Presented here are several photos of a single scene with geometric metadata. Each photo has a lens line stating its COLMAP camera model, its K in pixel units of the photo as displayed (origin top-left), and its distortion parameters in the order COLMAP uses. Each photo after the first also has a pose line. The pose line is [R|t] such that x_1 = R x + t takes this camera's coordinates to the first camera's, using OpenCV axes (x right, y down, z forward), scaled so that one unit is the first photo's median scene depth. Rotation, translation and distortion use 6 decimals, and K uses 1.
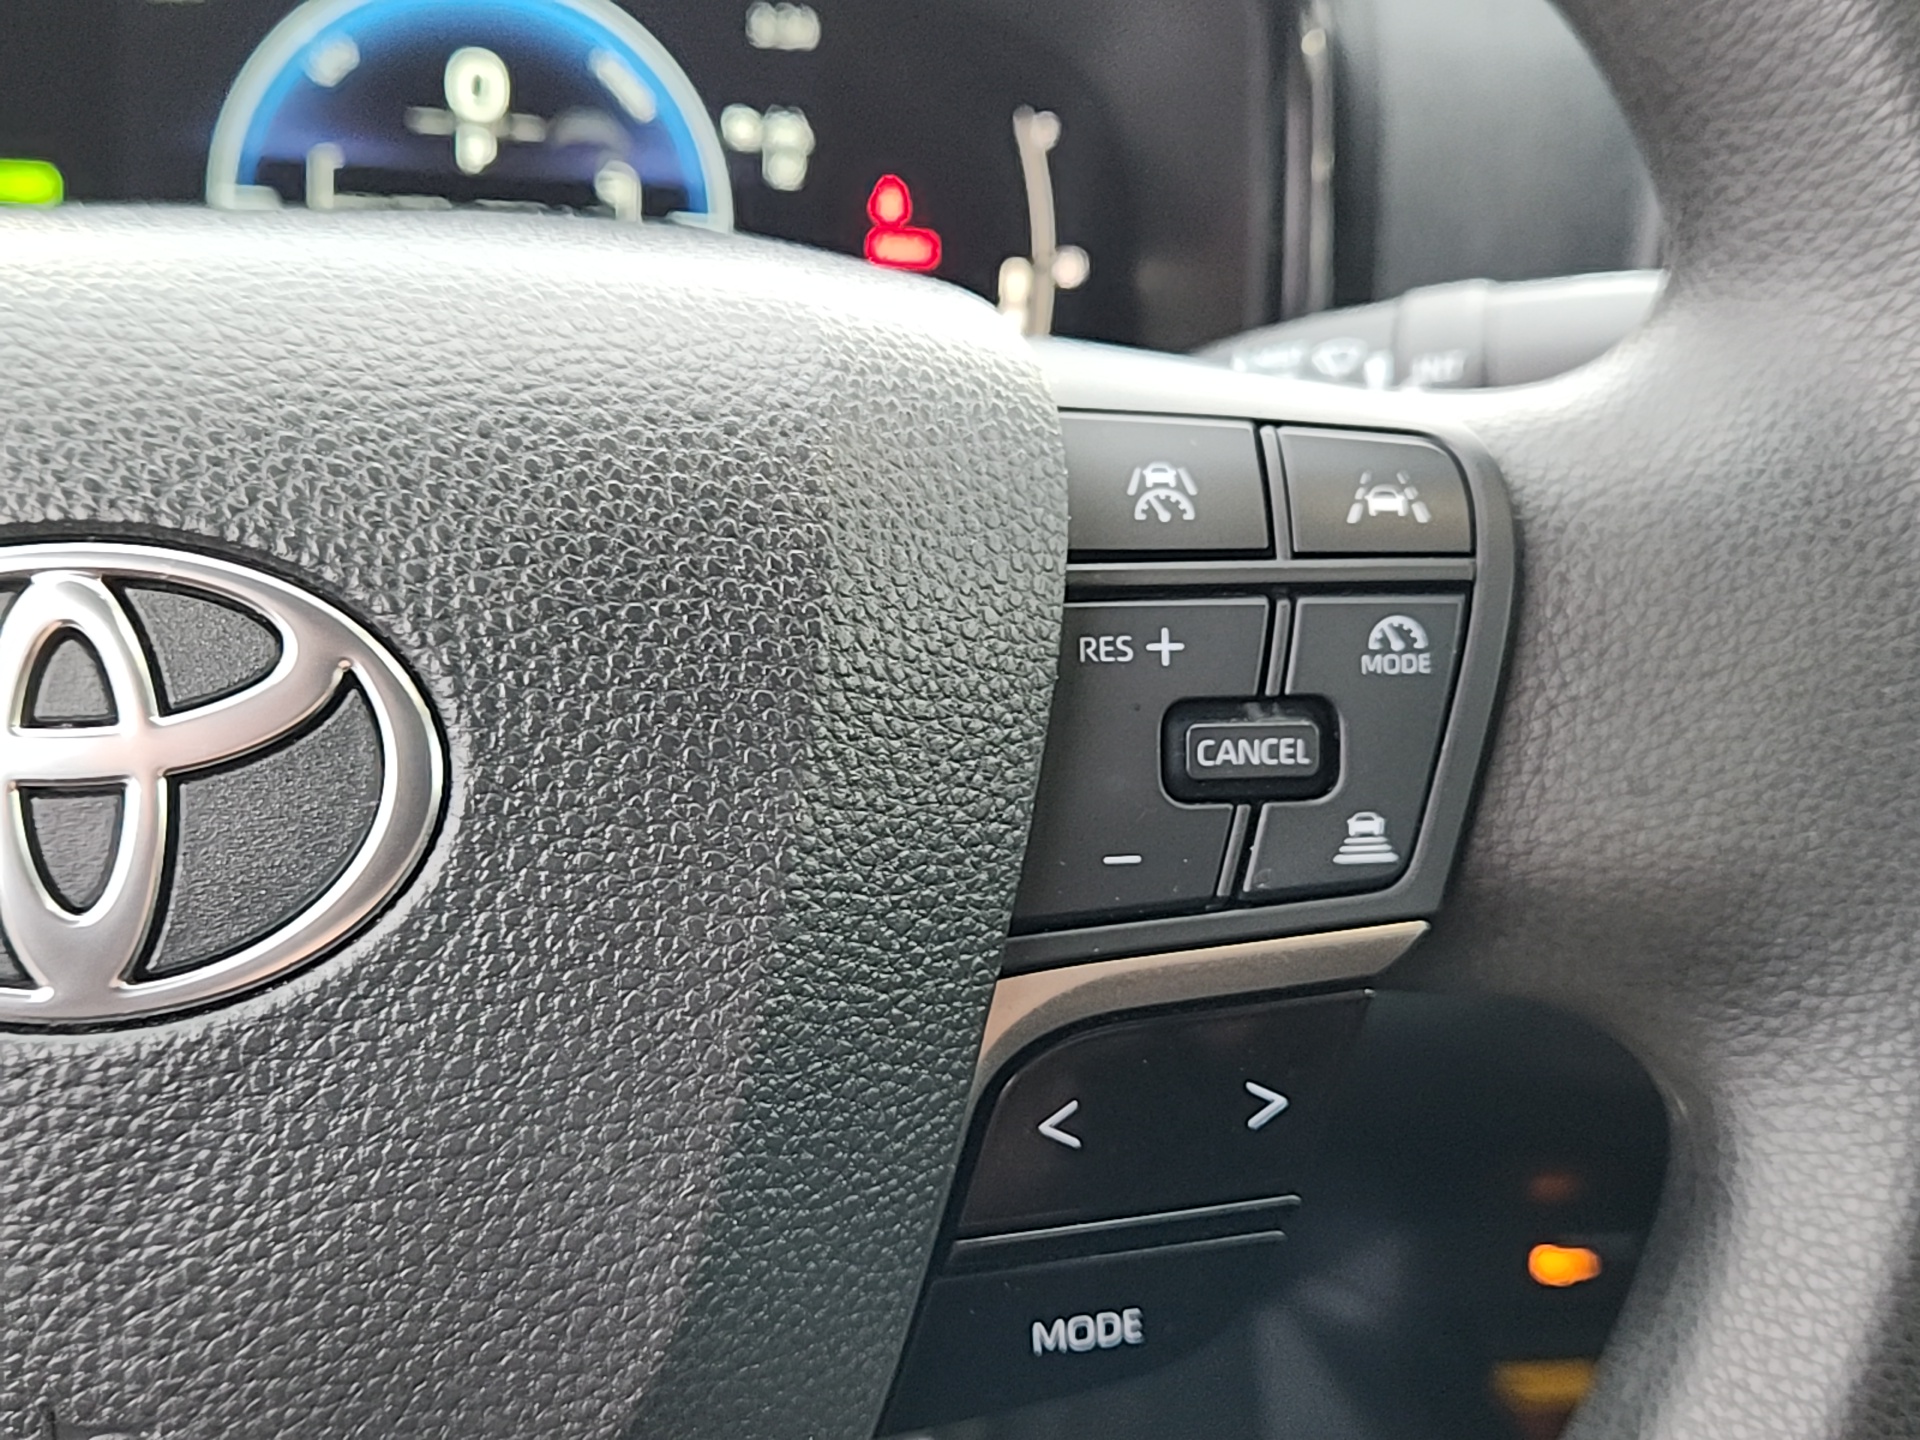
lens RADIAL K [[1590.3, 0, 960.1], [0, 1590.3, 663.6], [0, 0, 1]] dist [0.003044, 0.005104]
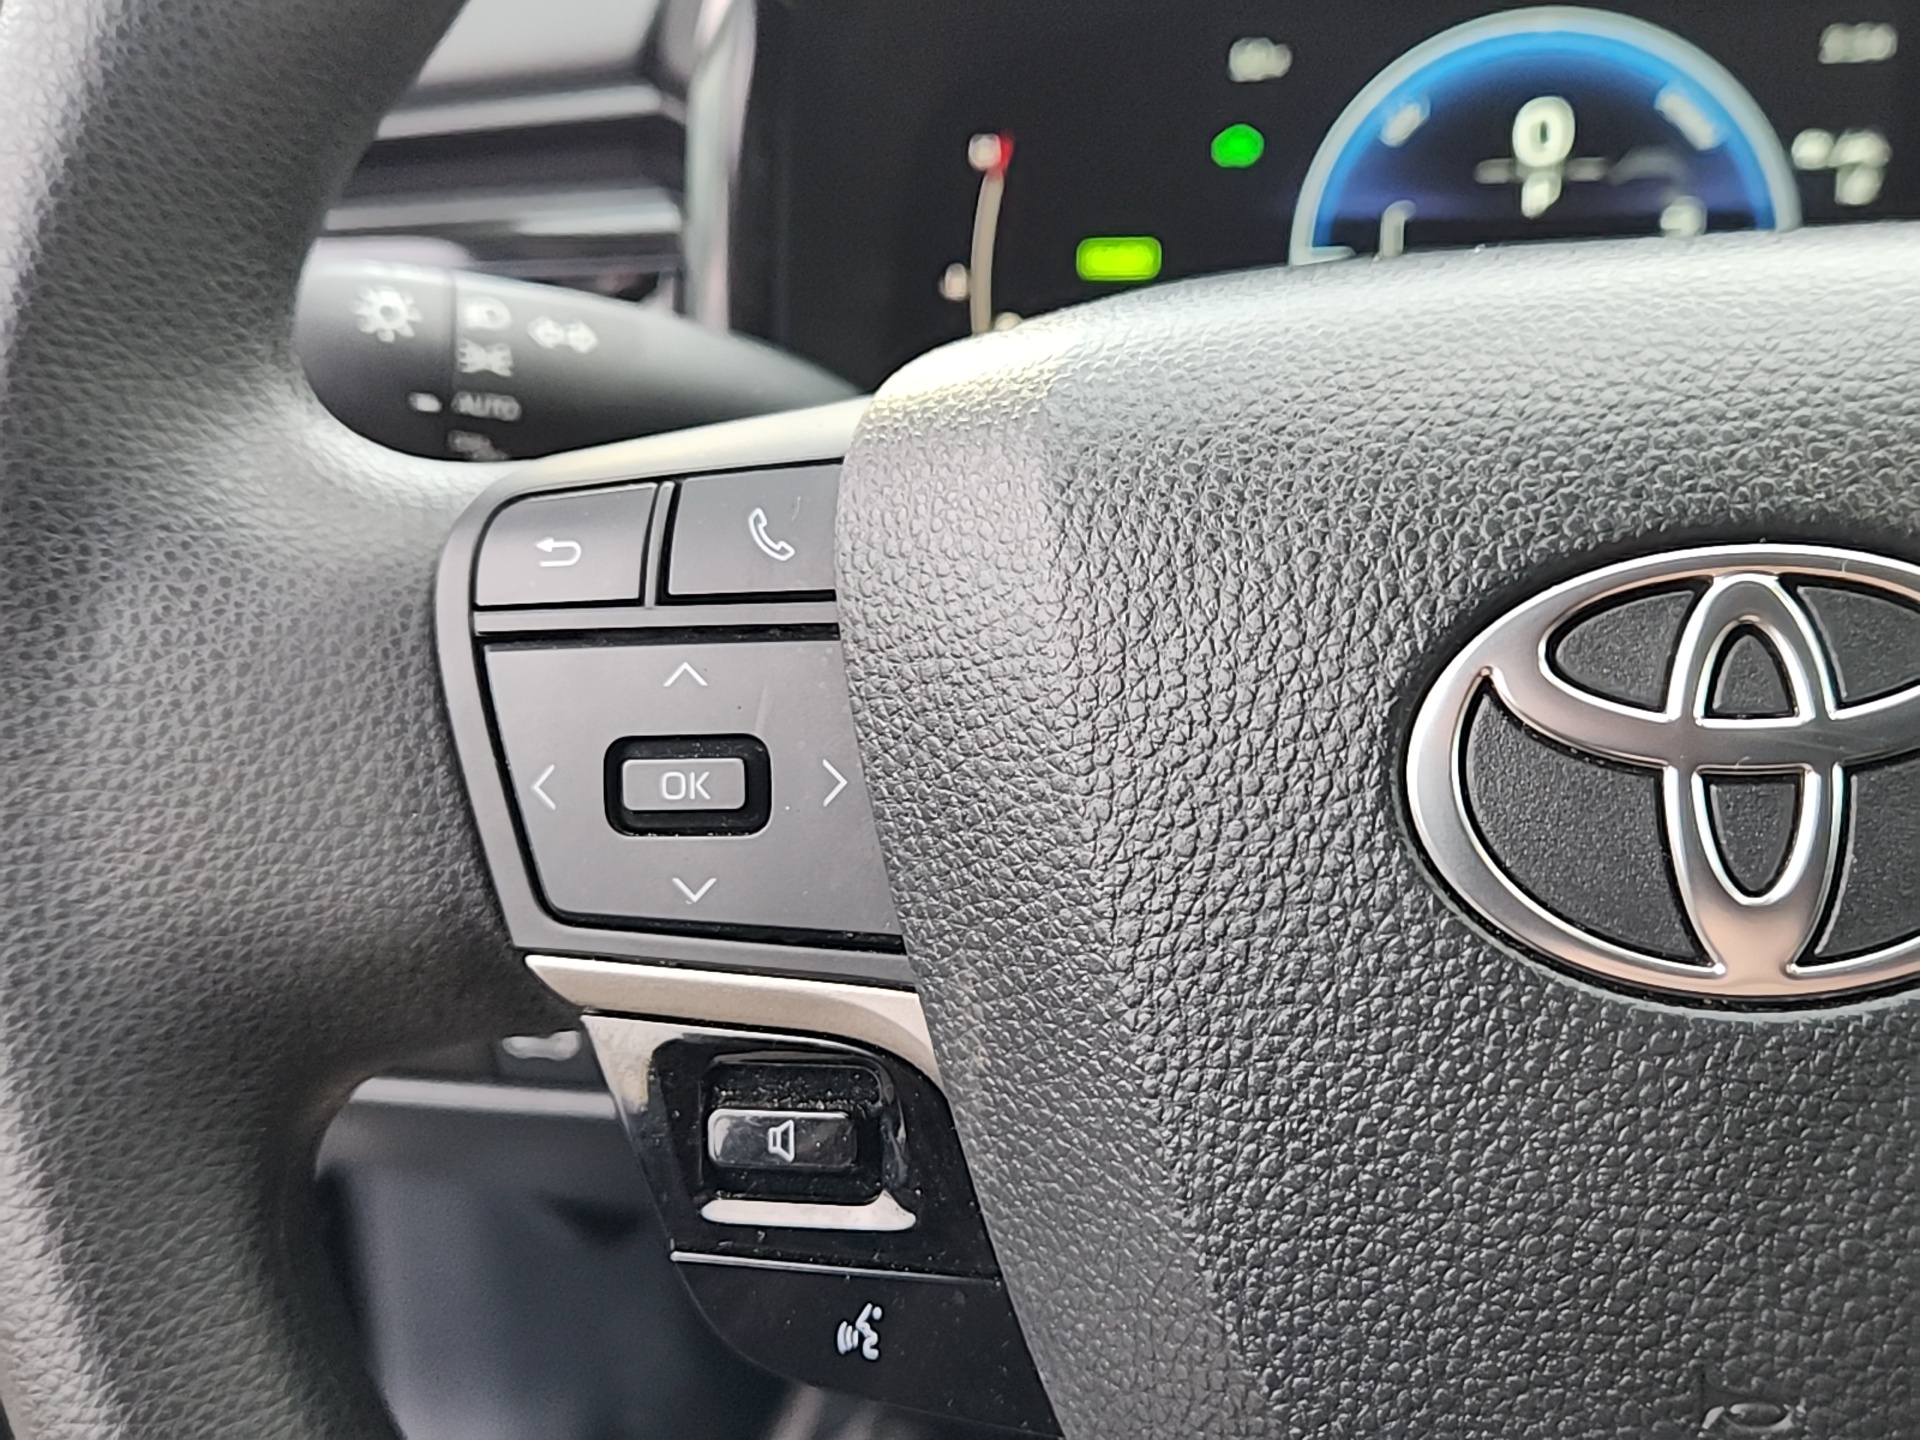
lens RADIAL K [[1561.6, 0, 1033.3], [0, 1561.6, 701.3], [0, 0, 1]] dist [0.078300, -0.083243]
pose [[0.968405, 0.001346, -0.249380, -0.740992], [-0.005769, 0.999839, -0.017008, 0.047336], [0.249317, 0.017909, 0.968256, -0.128791]]
